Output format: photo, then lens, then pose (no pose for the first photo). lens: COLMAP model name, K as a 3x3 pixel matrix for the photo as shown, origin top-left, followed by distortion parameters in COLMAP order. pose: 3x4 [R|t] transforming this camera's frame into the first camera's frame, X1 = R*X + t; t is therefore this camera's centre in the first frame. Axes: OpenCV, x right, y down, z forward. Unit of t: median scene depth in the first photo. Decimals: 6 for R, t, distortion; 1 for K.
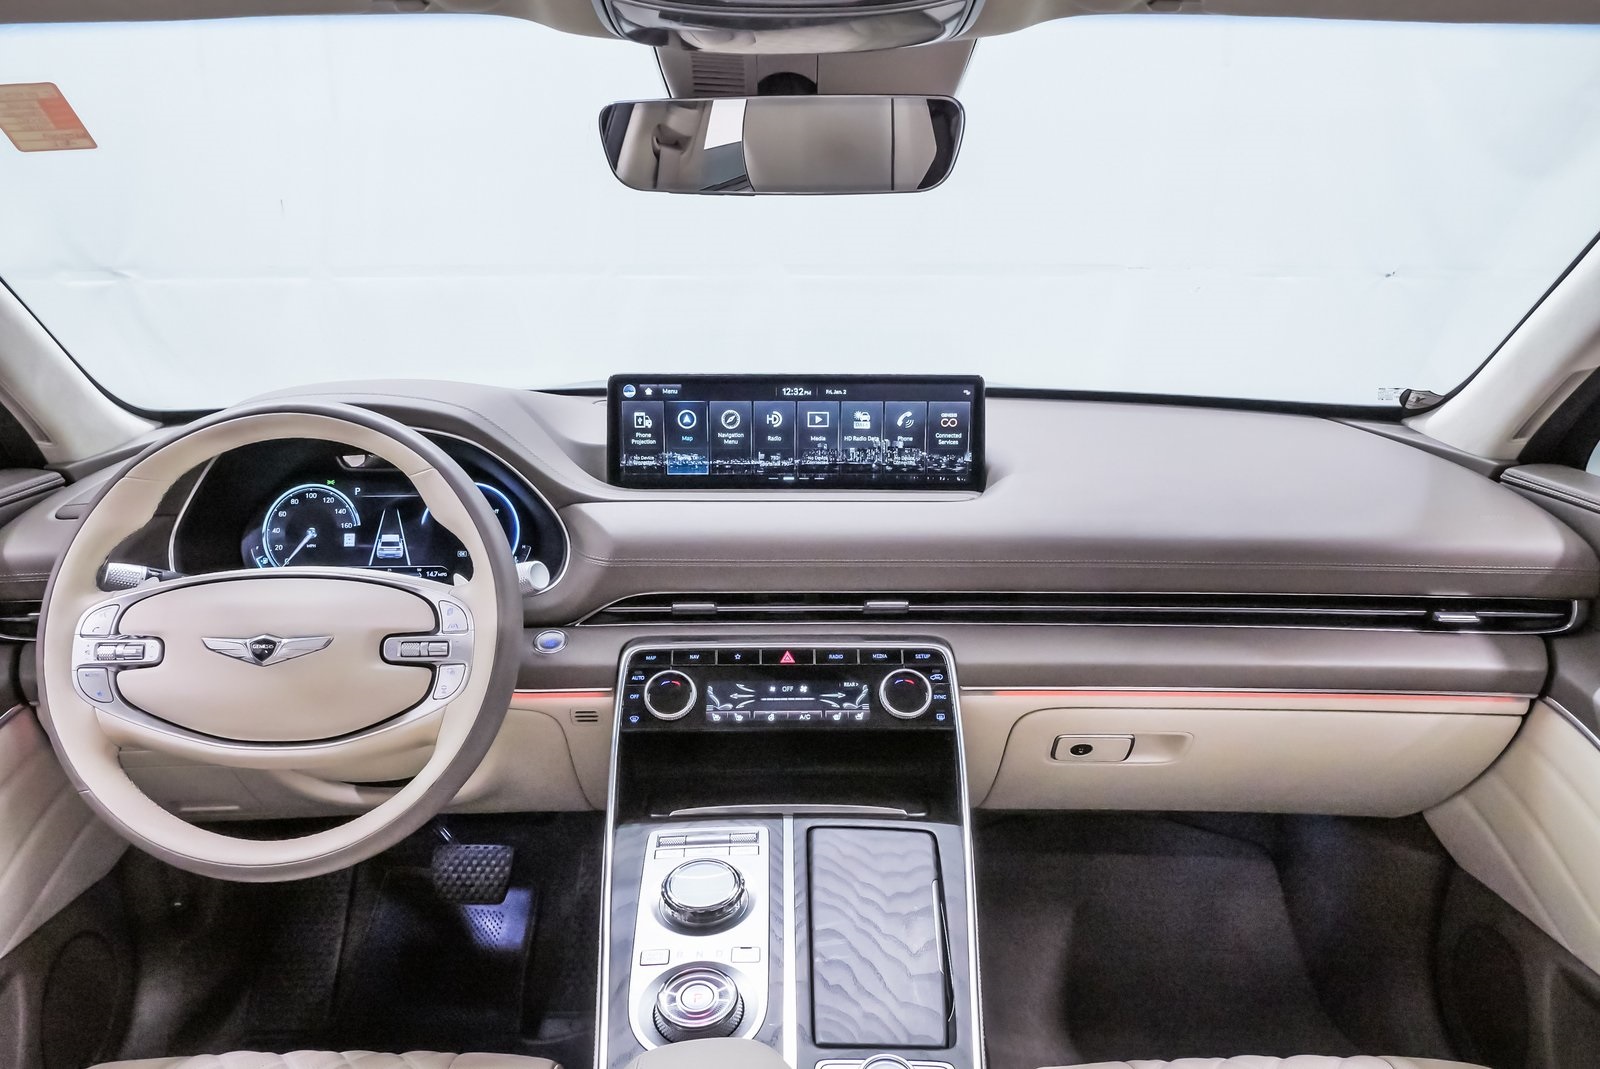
lens RADIAL K [[1167.9, 0, 797.0], [0, 1167.9, 536.1], [0, 0, 1]] dist [-0.047913, 0.022951]
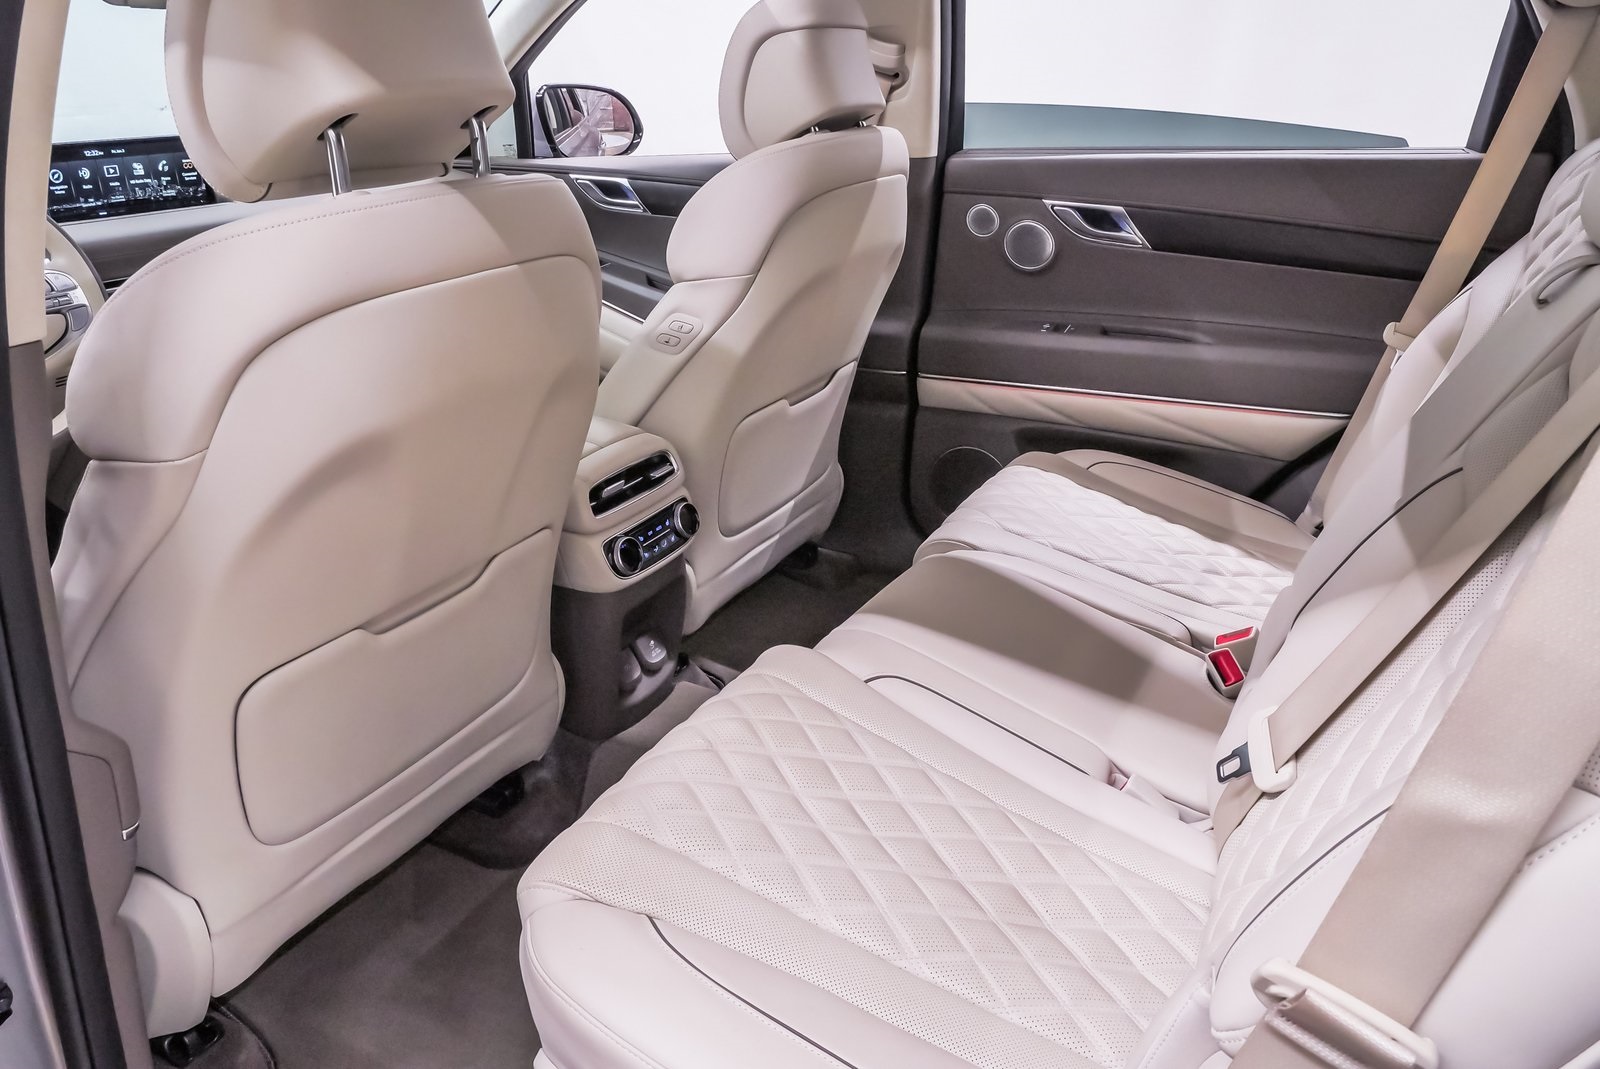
lens RADIAL K [[1167.9, 0, 793.8], [0, 1167.9, 532.5], [0, 0, 1]] dist [-0.047913, 0.022951]
pose [[0.481571, -0.337799, 0.808691, -0.929257], [0.252039, 0.937134, 0.241363, 0.206686], [-0.839384, 0.087588, 0.536435, -0.516823]]
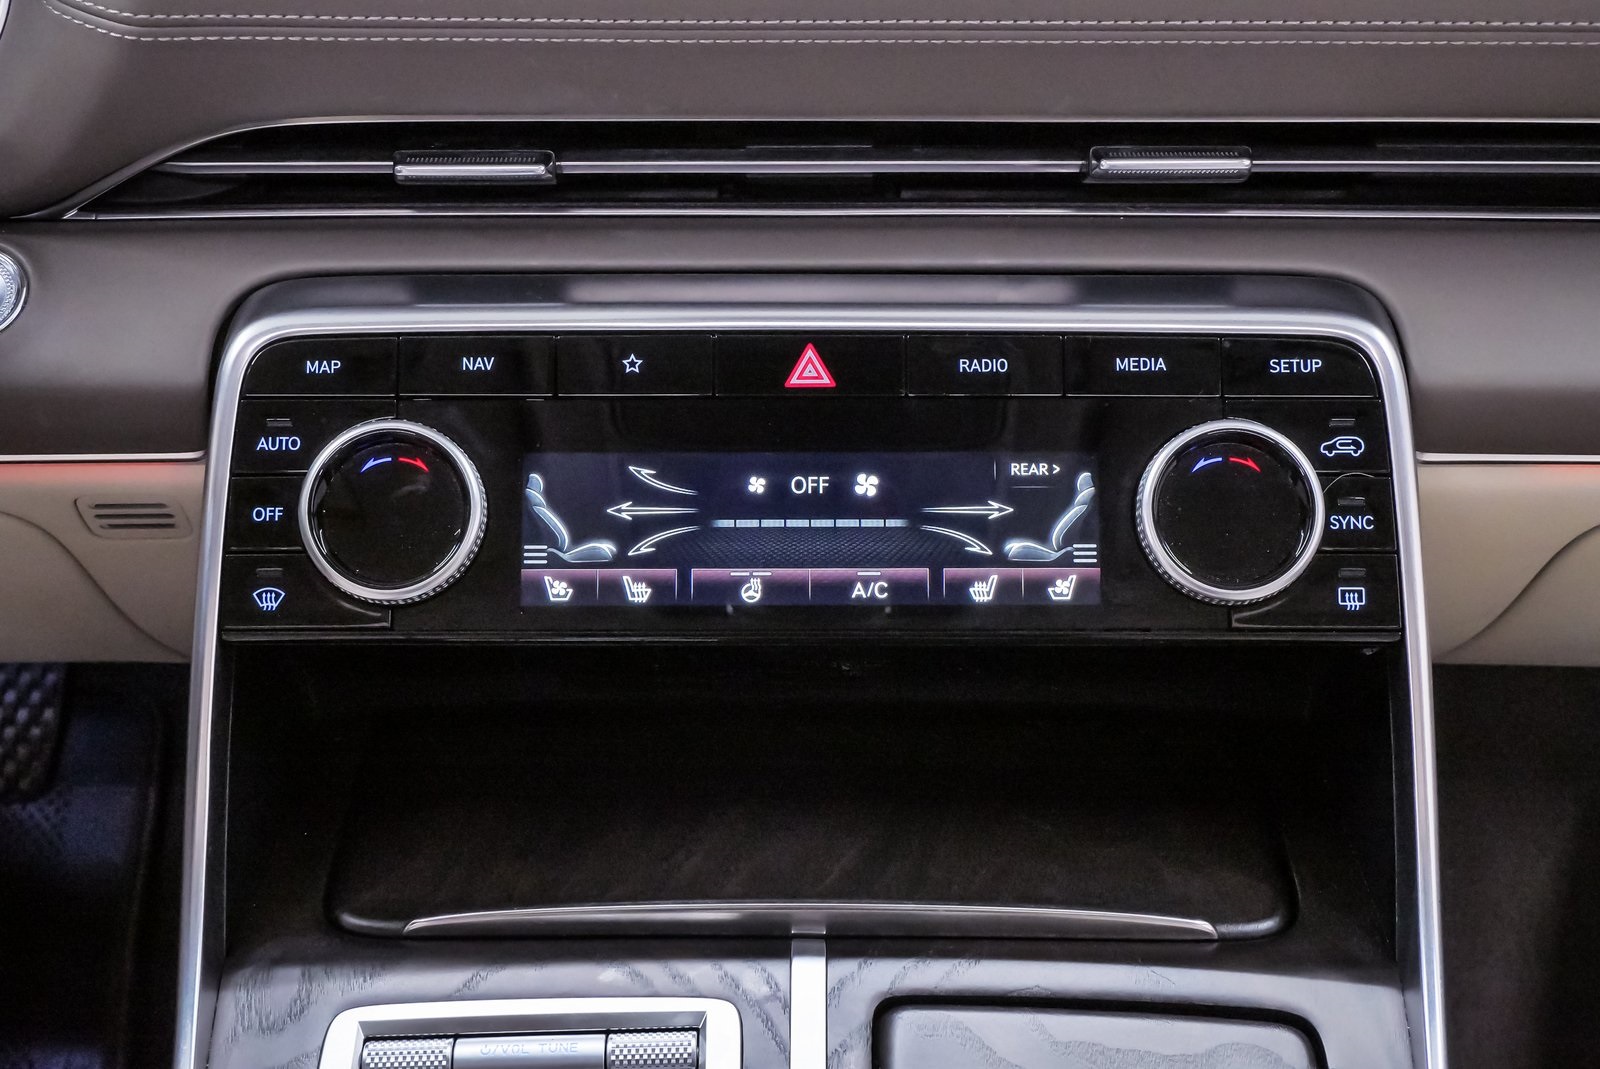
lens RADIAL K [[2388.7, 0, 793.6], [0, 2388.7, 543.6], [0, 0, 1]] dist [0.064731, 0.000000]
pose [[0.999806, 0.008549, -0.017723, -0.001444], [-0.001161, 0.924744, 0.380587, -0.068437], [0.019643, -0.380493, 0.924575, 0.412833]]
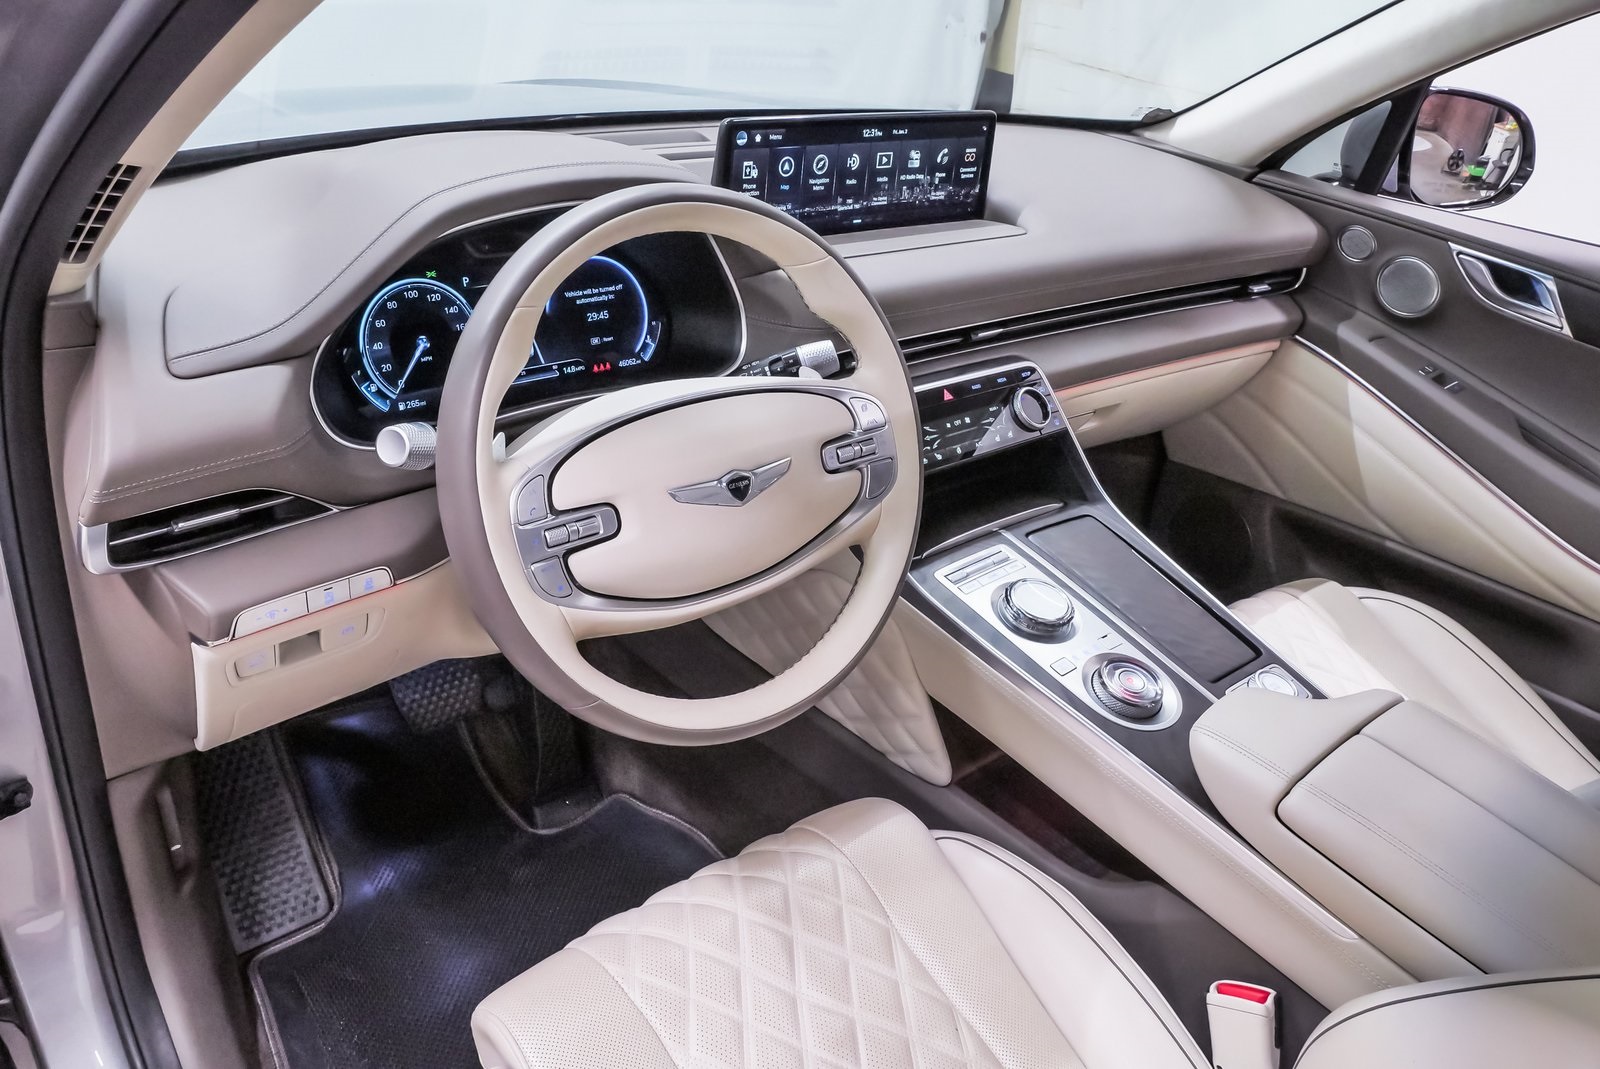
lens RADIAL K [[1167.9, 0, 801.7], [0, 1167.9, 531.2], [0, 0, 1]] dist [-0.047913, 0.022951]
pose [[0.767421, -0.239007, 0.594930, -0.721073], [0.064740, 0.952063, 0.298972, -0.099697], [-0.637867, -0.190921, 0.746106, 0.225686]]
